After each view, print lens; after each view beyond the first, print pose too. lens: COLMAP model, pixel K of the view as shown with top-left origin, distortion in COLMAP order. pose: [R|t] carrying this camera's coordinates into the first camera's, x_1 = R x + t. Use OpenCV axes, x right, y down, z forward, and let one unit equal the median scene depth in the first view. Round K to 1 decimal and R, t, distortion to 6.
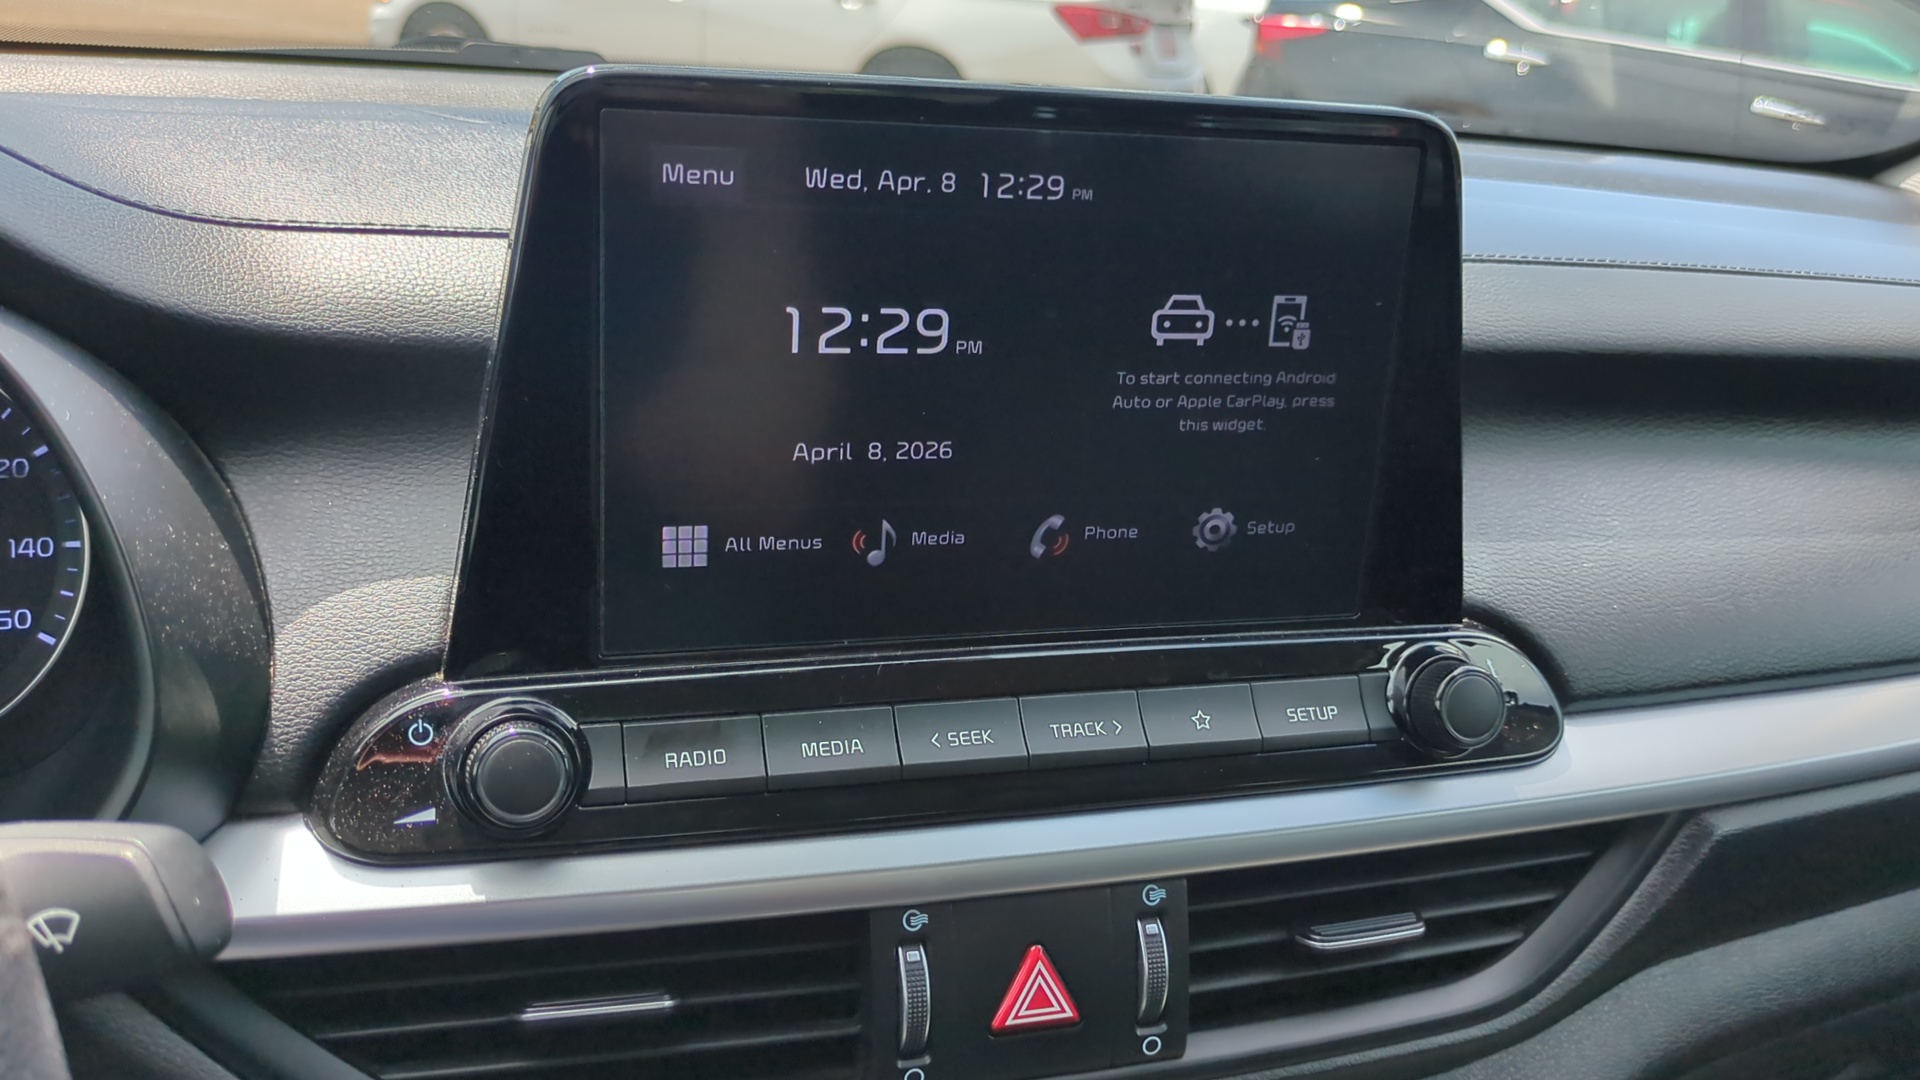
lens RADIAL K [[1661.9, 0, 954.7], [0, 1661.9, 534.6], [0, 0, 1]] dist [0.040480, -0.046301]
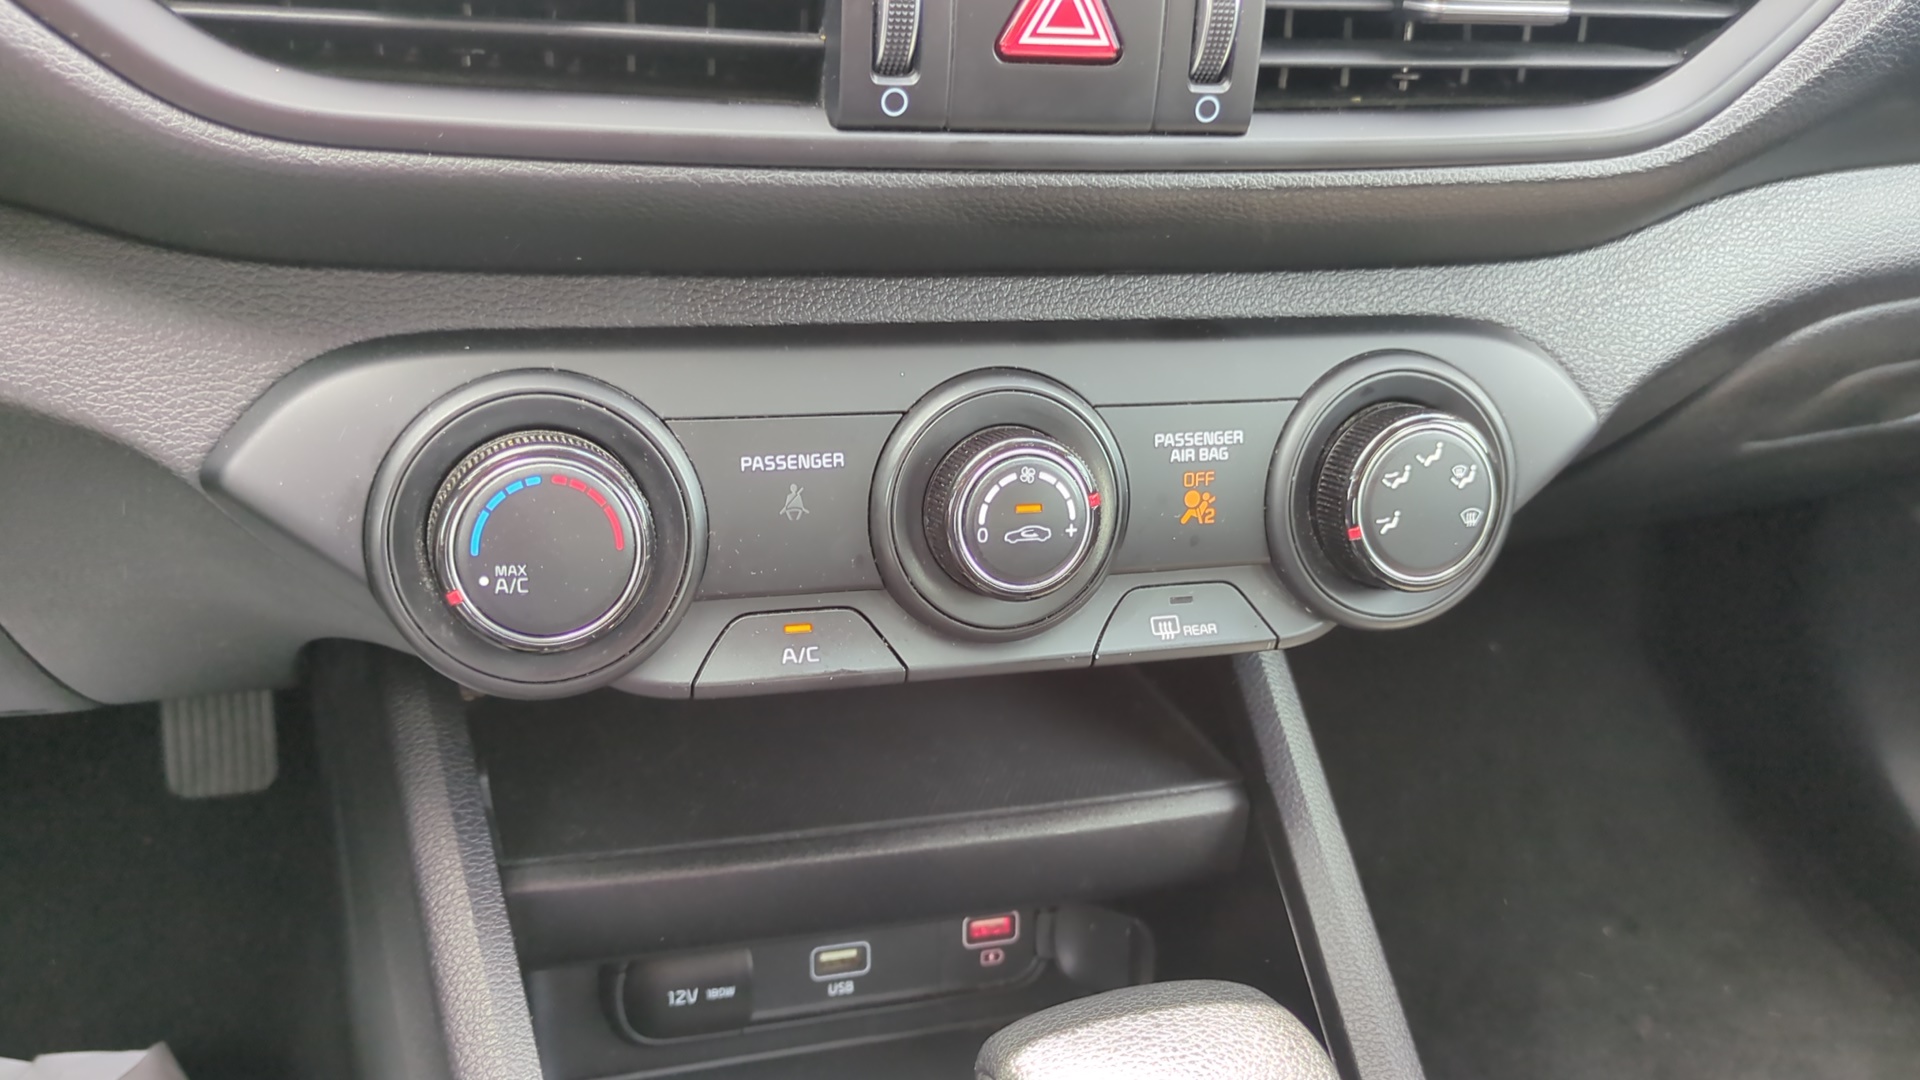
lens RADIAL K [[1661.9, 0, 959.2], [0, 1661.9, 543.5], [0, 0, 1]] dist [0.040480, -0.046301]
pose [[0.998706, 0.050421, 0.006707, 0.009794], [-0.050485, 0.966511, 0.251610, 0.321526], [0.006204, -0.251622, 0.967806, 0.214507]]
